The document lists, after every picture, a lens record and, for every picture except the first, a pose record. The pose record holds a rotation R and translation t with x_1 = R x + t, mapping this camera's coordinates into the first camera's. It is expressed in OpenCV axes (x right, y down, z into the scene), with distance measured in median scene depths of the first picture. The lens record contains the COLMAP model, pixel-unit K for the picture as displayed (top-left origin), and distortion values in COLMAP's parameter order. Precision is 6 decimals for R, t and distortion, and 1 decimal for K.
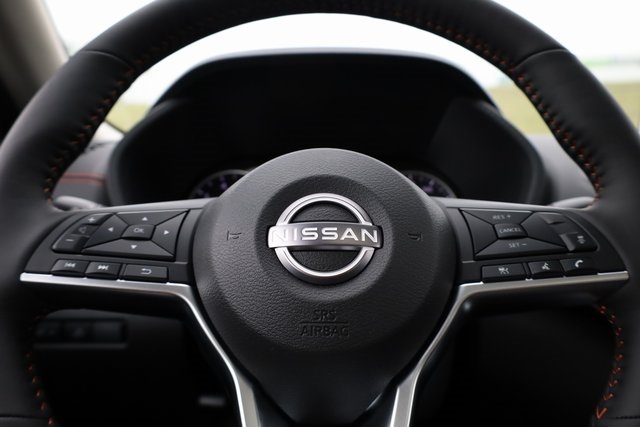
lens RADIAL K [[430.9, 0, 302.4], [0, 430.9, 213.5], [0, 0, 1]] dist [0.046454, -0.001233]
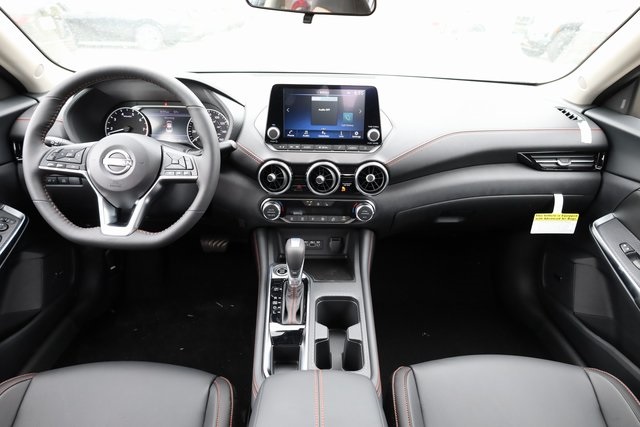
lens RADIAL K [[422.9, 0, 322.9], [0, 422.9, 215.2], [0, 0, 1]] dist [-0.008719, 0.002269]
pose [[0.997354, 0.062548, 0.037056, 1.625003], [-0.070968, 0.948242, 0.309518, -0.723381], [-0.015778, -0.311329, 0.950171, -2.520207]]
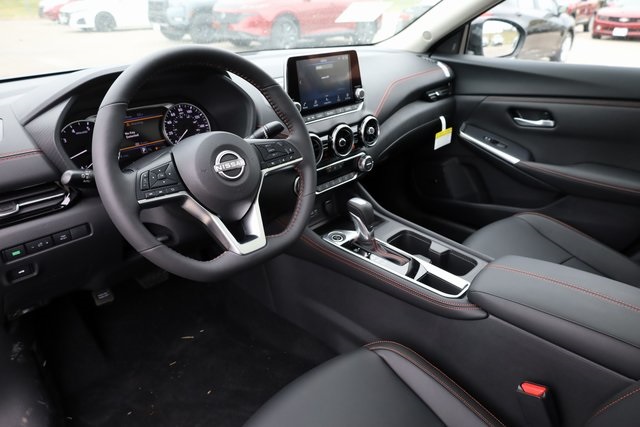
lens RADIAL K [[422.9, 0, 318.6], [0, 422.9, 215.6], [0, 0, 1]] dist [-0.008719, 0.002269]
pose [[0.706915, -0.278502, 0.650160, -1.481656], [0.065325, 0.940995, 0.332056, -0.535423], [-0.704276, -0.192264, 0.683396, -1.490769]]
